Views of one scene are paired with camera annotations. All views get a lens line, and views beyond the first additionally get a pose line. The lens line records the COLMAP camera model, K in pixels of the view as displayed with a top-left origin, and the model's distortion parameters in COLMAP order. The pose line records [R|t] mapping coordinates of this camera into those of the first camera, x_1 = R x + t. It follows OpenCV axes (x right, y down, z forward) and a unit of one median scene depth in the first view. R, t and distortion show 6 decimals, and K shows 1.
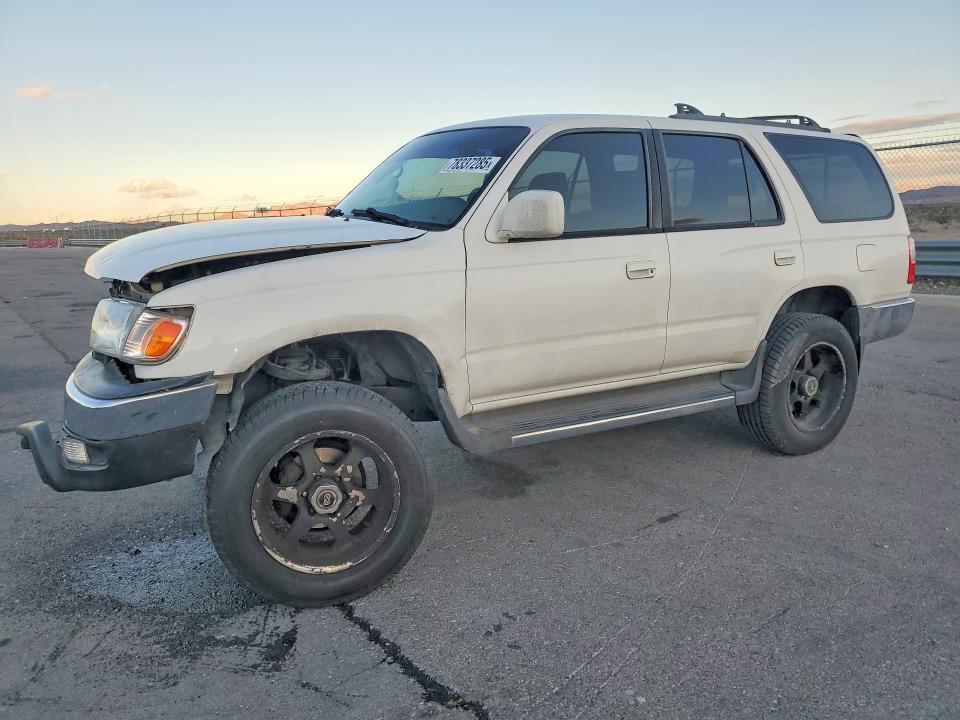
lens RADIAL K [[749.0, 0, 480.0], [0, 749.0, 360.0], [0, 0, 1]] dist [0.003857, -0.003279]
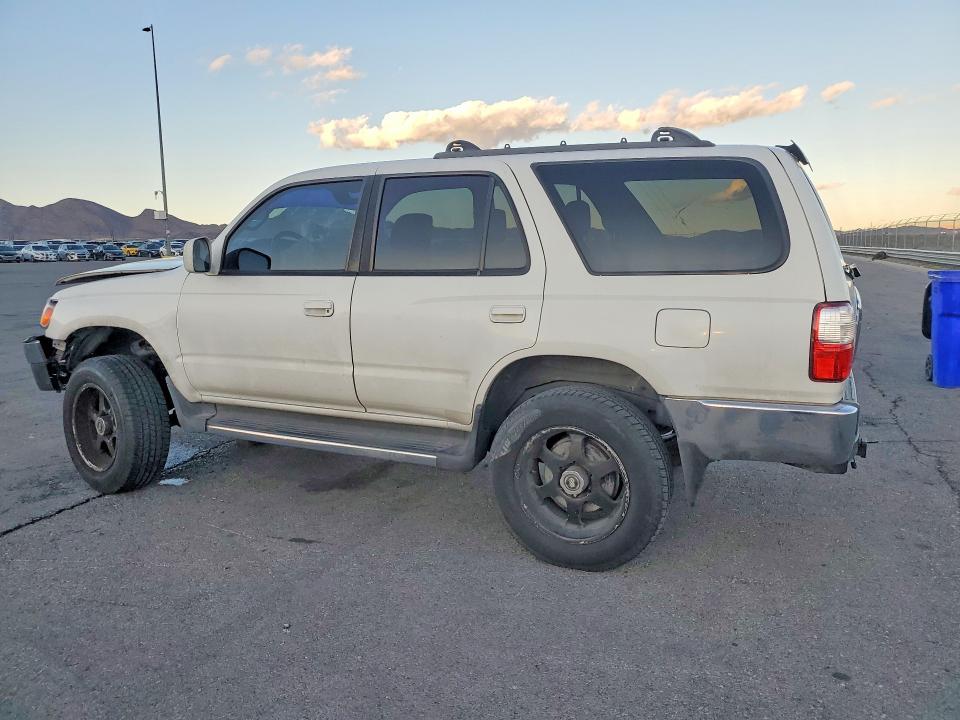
lens RADIAL K [[749.0, 0, 480.0], [0, 749.0, 360.0], [0, 0, 1]] dist [0.003857, -0.003279]
pose [[0.555436, 0.149931, -0.817931, 1.119383], [-0.156642, 0.984867, 0.074161, -0.147609], [0.816673, 0.086931, 0.570516, 0.520039]]
